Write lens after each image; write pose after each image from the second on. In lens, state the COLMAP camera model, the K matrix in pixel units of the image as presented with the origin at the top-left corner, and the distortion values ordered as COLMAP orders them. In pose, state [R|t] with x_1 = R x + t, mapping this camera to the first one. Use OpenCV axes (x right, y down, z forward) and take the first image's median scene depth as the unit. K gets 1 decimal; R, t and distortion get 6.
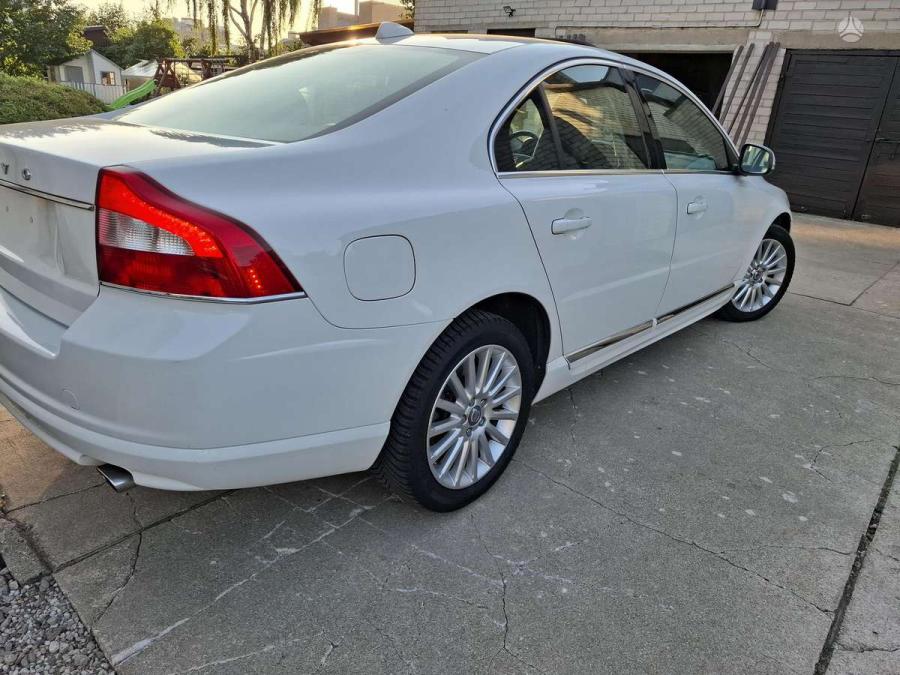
lens RADIAL K [[612.2, 0, 450.0], [0, 612.2, 337.5], [0, 0, 1]] dist [0.067531, -0.055714]
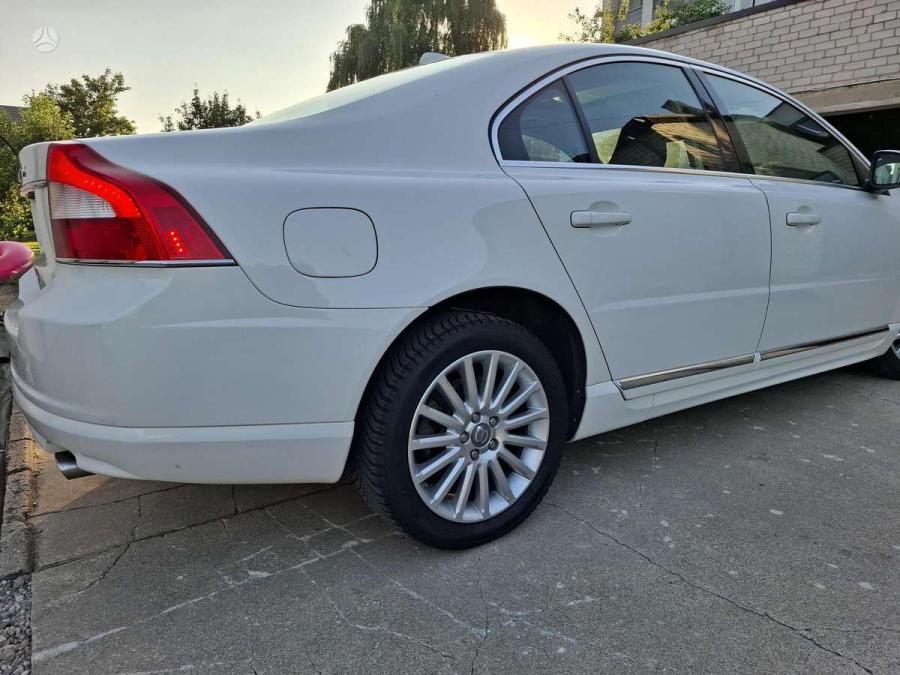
lens RADIAL K [[620.9, 0, 446.9], [0, 620.9, 339.7], [0, 0, 1]] dist [0.048363, -0.034384]
pose [[0.965519, -0.019243, -0.259621, 0.227667], [-0.020813, 0.988367, -0.150658, 0.130141], [0.259500, 0.150866, 0.953886, 0.140595]]
